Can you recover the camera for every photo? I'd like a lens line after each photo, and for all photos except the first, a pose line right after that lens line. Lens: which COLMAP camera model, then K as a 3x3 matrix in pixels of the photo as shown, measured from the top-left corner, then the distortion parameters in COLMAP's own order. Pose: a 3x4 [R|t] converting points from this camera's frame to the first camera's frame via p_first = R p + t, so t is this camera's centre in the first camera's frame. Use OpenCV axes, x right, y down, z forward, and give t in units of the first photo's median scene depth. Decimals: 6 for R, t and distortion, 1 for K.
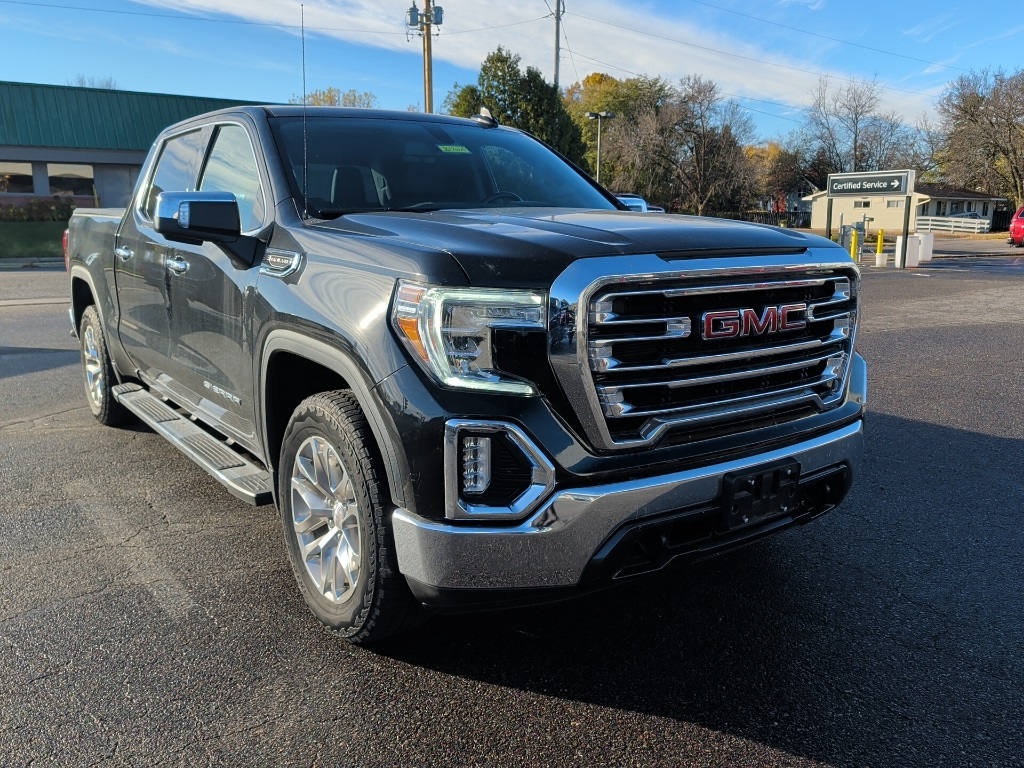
lens RADIAL K [[858.3, 0, 511.2], [0, 858.3, 383.7], [0, 0, 1]] dist [0.029969, -0.007248]
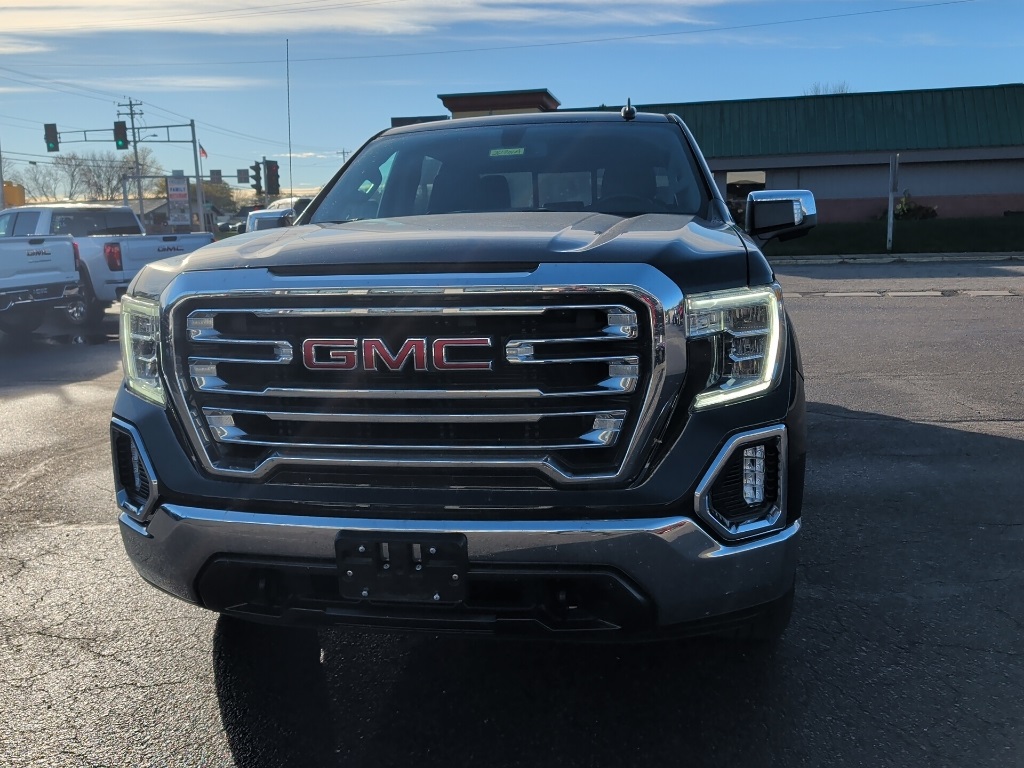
lens RADIAL K [[858.3, 0, 511.4], [0, 858.3, 381.5], [0, 0, 1]] dist [0.029969, -0.007248]
pose [[0.713565, 0.107011, -0.692368, 0.962632], [-0.108066, 0.993250, 0.042140, -0.096713], [0.692204, 0.044751, 0.720313, 0.518329]]
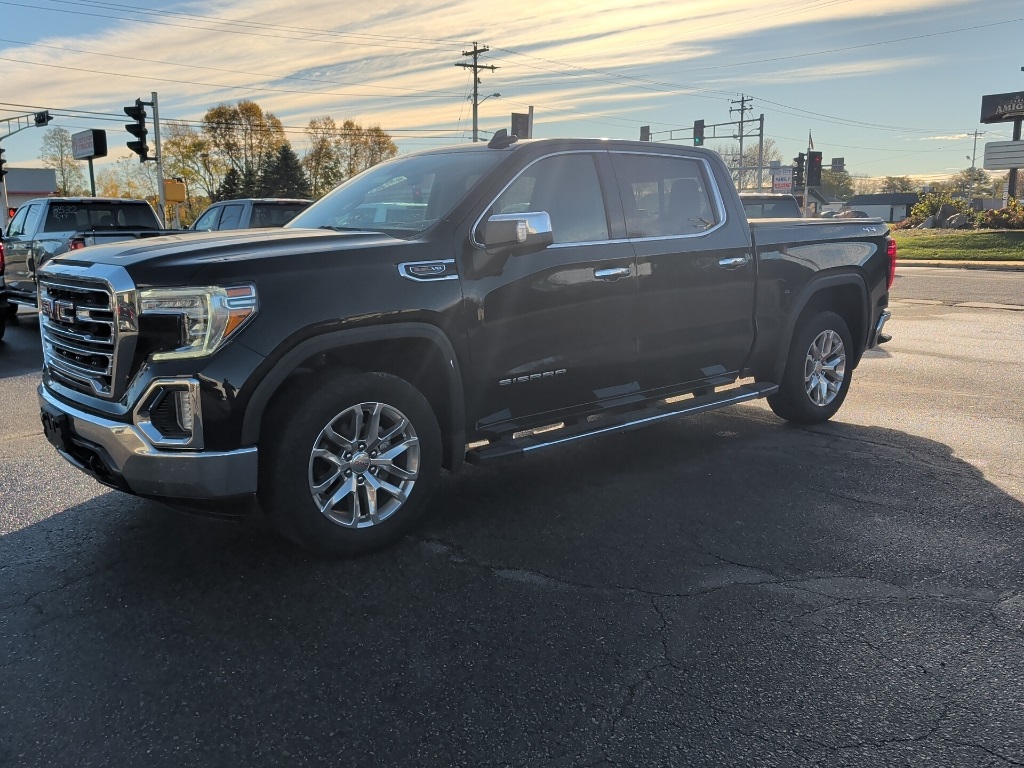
lens RADIAL K [[858.3, 0, 510.4], [0, 858.3, 385.2], [0, 0, 1]] dist [0.029969, -0.007248]
pose [[0.096625, 0.182440, -0.978458, 1.866214], [-0.182389, 0.969657, 0.162788, -0.335901], [0.978467, 0.162730, 0.126968, 1.642215]]
